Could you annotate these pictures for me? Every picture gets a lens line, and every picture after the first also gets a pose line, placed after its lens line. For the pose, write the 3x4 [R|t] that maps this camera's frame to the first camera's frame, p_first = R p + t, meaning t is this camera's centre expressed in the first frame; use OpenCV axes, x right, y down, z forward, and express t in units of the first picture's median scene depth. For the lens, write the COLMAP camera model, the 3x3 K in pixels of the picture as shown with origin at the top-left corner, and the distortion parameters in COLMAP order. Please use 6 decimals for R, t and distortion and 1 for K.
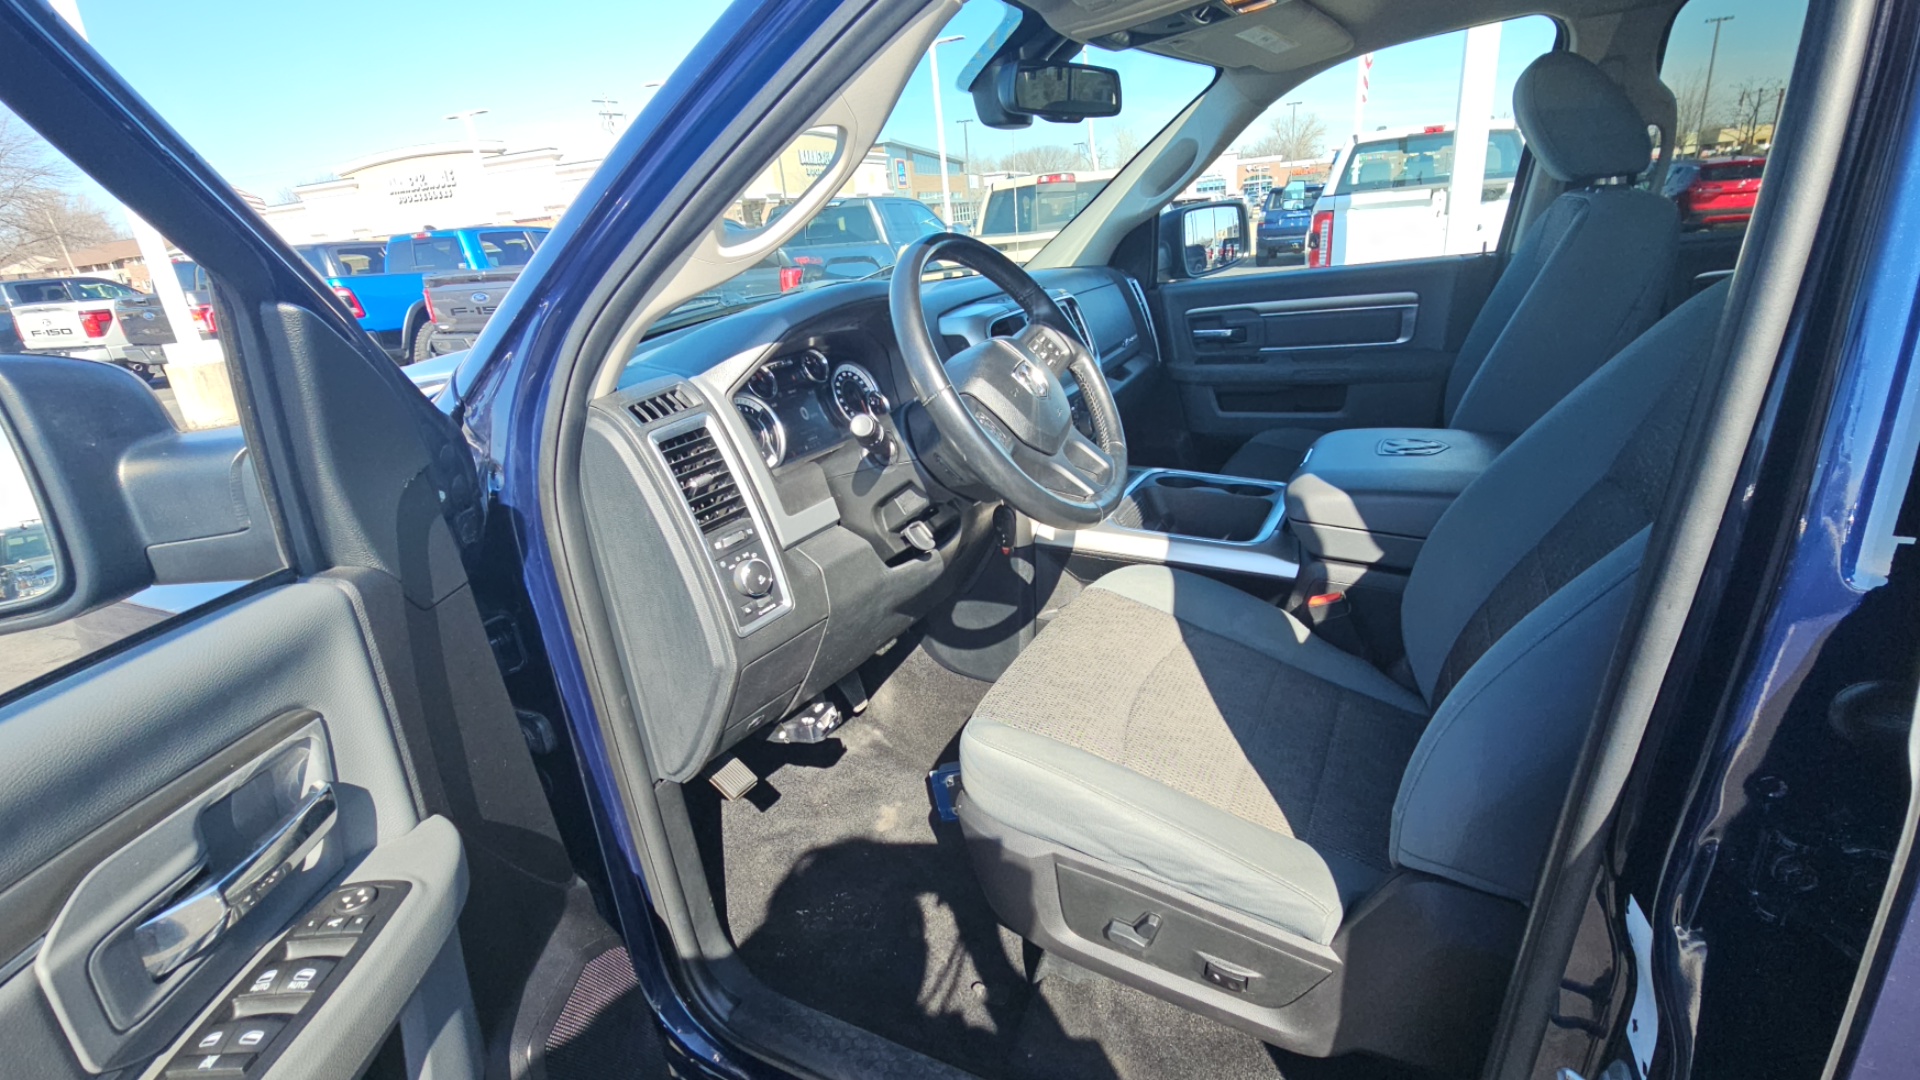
lens RADIAL K [[857.1, 0, 975.2], [0, 857.1, 532.7], [0, 0, 1]] dist [0.008281, -0.007249]
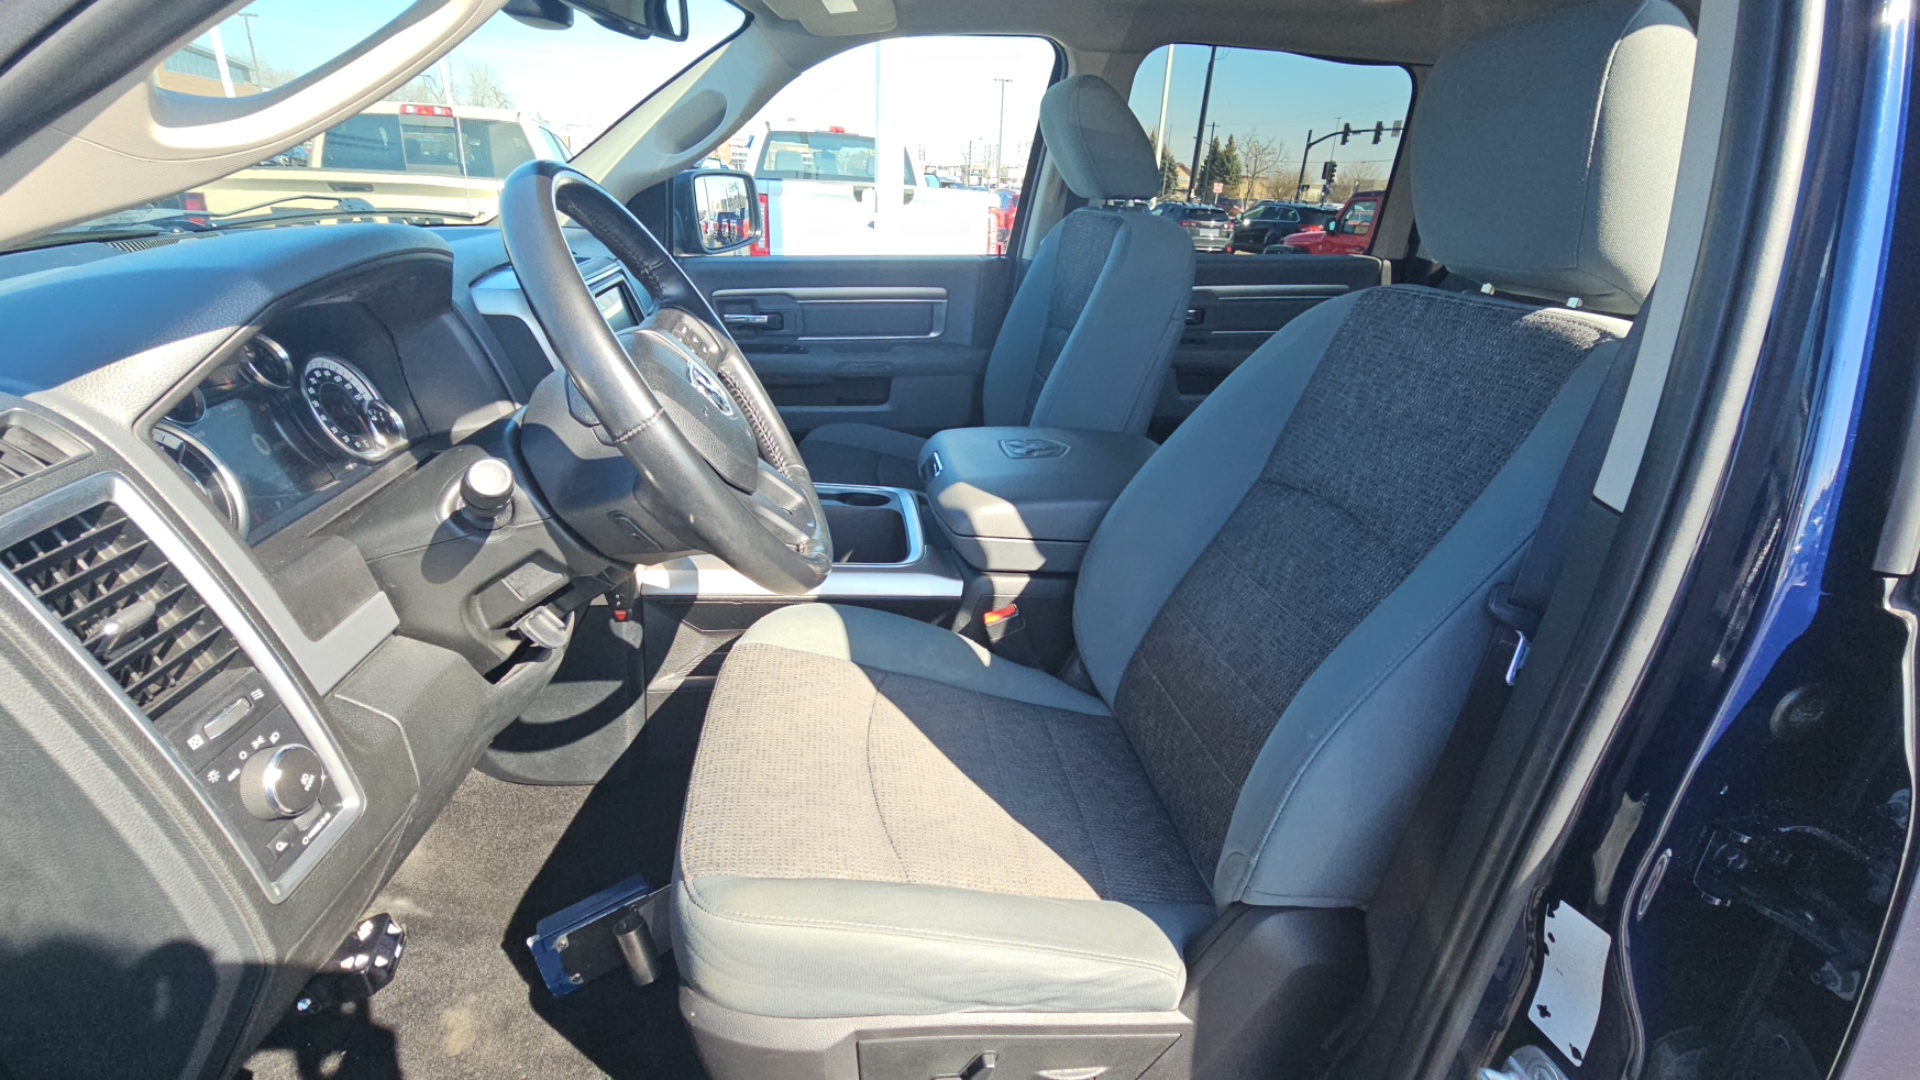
lens RADIAL K [[857.1, 0, 975.8], [0, 857.1, 537.3], [0, 0, 1]] dist [0.008281, -0.007249]
pose [[0.795696, -0.111422, 0.595359, -0.174769], [0.094099, 0.993740, 0.060216, -0.069802], [-0.598342, 0.008108, 0.801200, 0.262078]]
